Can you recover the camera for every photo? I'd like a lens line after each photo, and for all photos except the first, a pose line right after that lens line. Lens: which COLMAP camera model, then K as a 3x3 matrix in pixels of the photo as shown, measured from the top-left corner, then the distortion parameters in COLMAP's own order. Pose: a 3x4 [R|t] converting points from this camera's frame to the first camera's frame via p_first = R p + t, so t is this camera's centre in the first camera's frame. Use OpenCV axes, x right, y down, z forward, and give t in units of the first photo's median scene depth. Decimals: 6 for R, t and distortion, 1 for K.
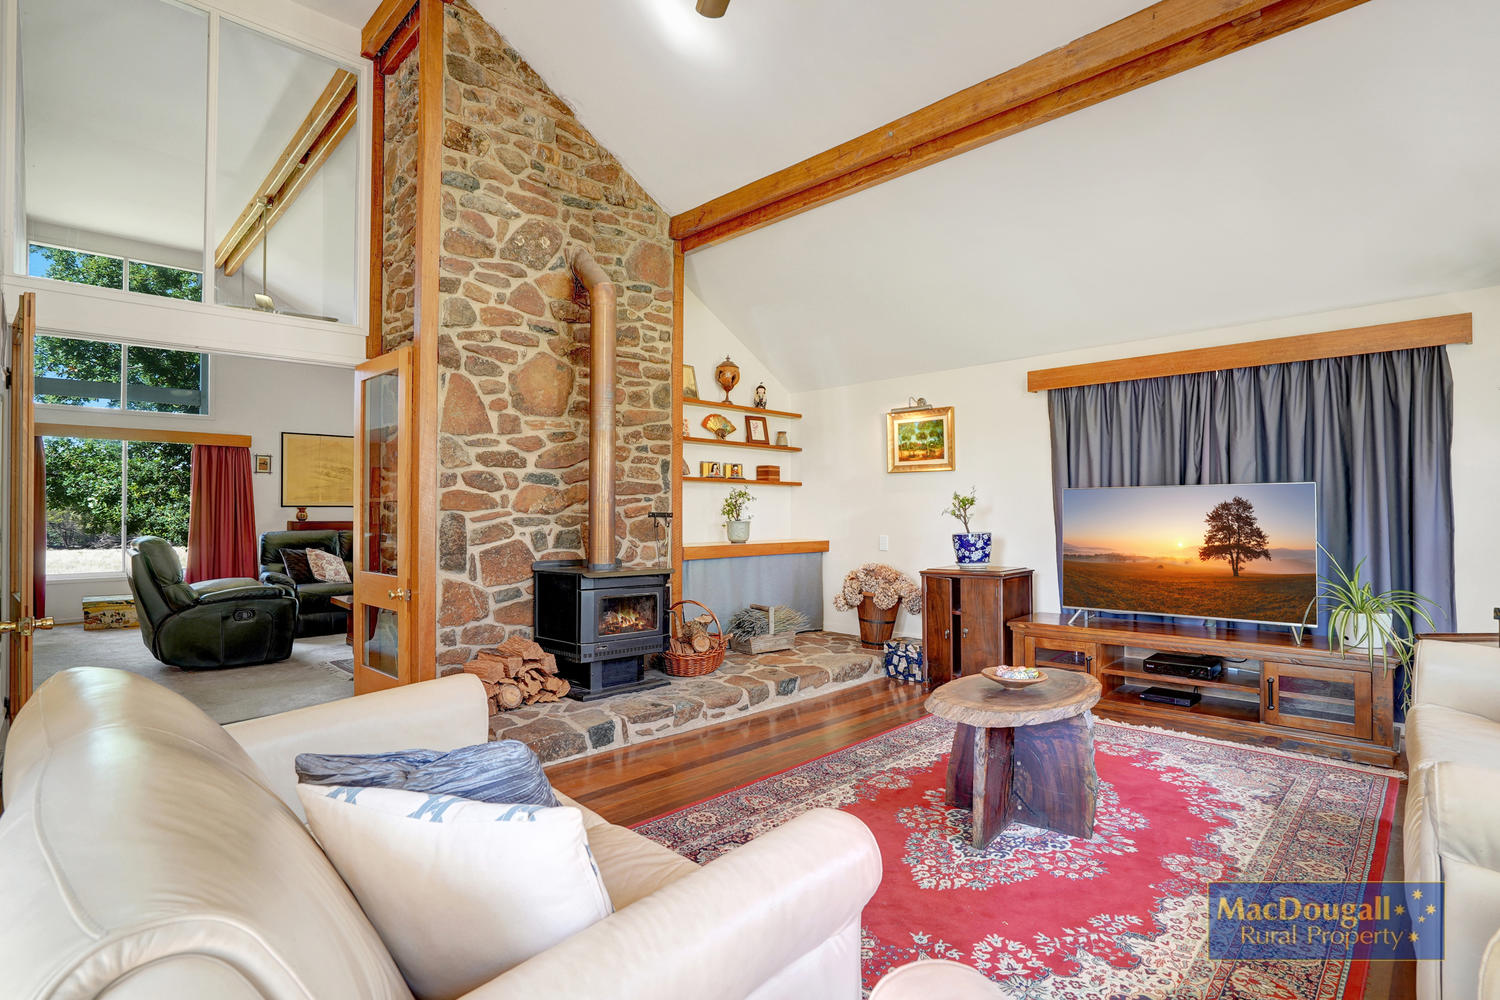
lens RADIAL K [[726.8, 0, 750.0], [0, 726.8, 500.0], [0, 0, 1]] dist [-0.041105, 0.000183]
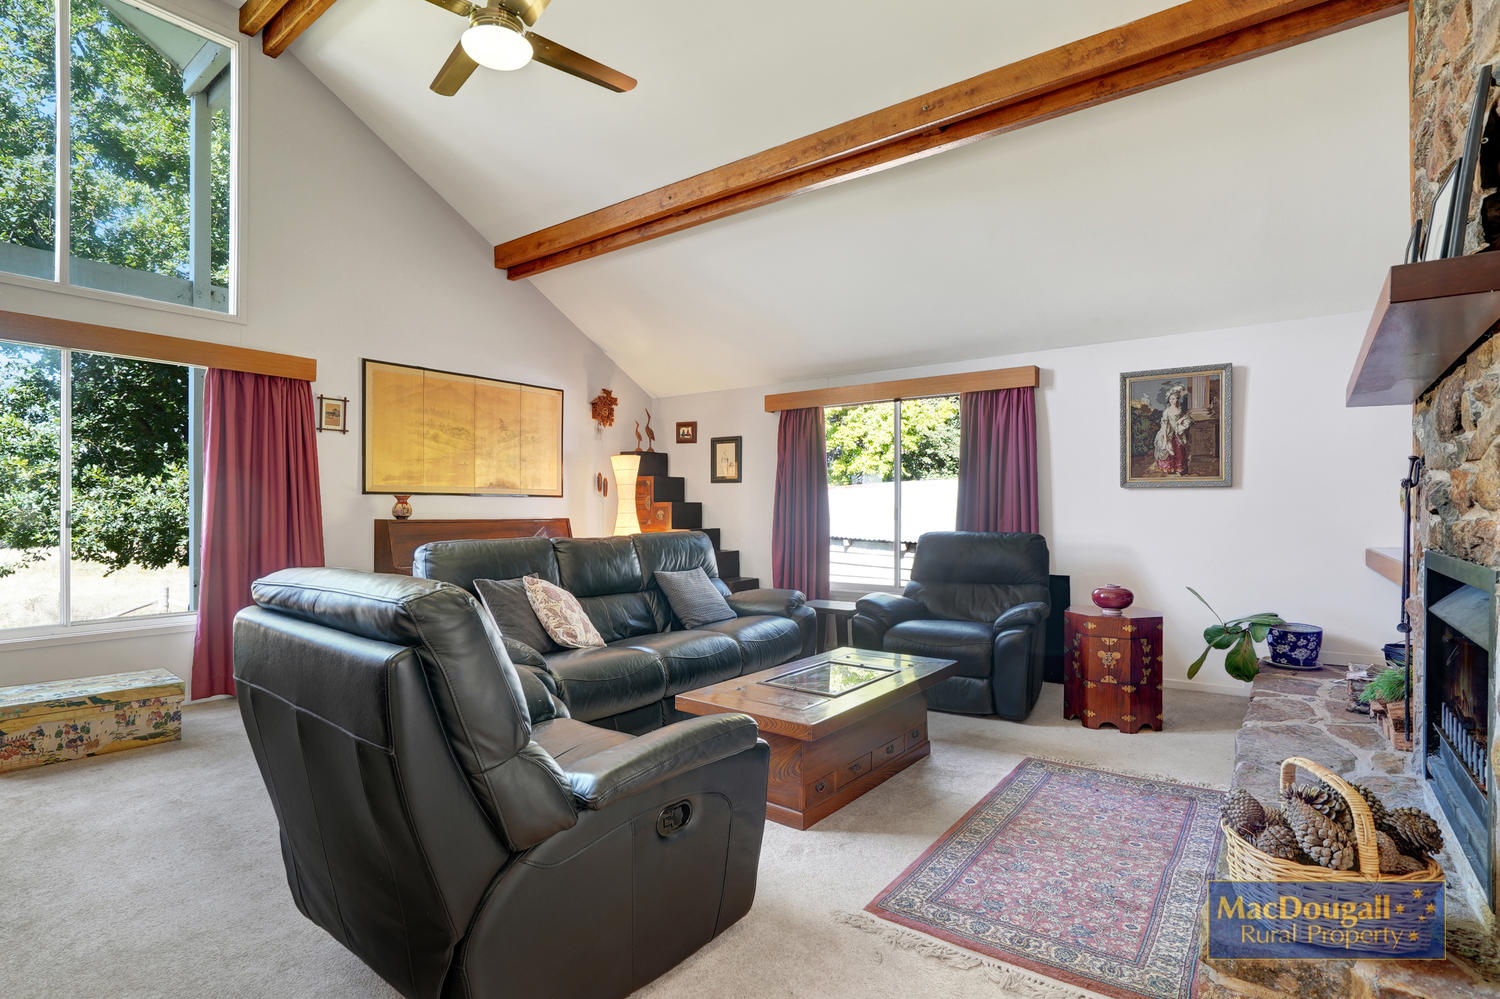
lens RADIAL K [[708.6, 0, 750.0], [0, 708.6, 499.5], [0, 0, 1]] dist [-0.046960, -0.000216]
pose [[0.987022, 0.011467, 0.160177, -0.448275], [-0.010962, 0.999932, -0.004038, 0.013237], [-0.160213, 0.002229, 0.987080, 0.421248]]
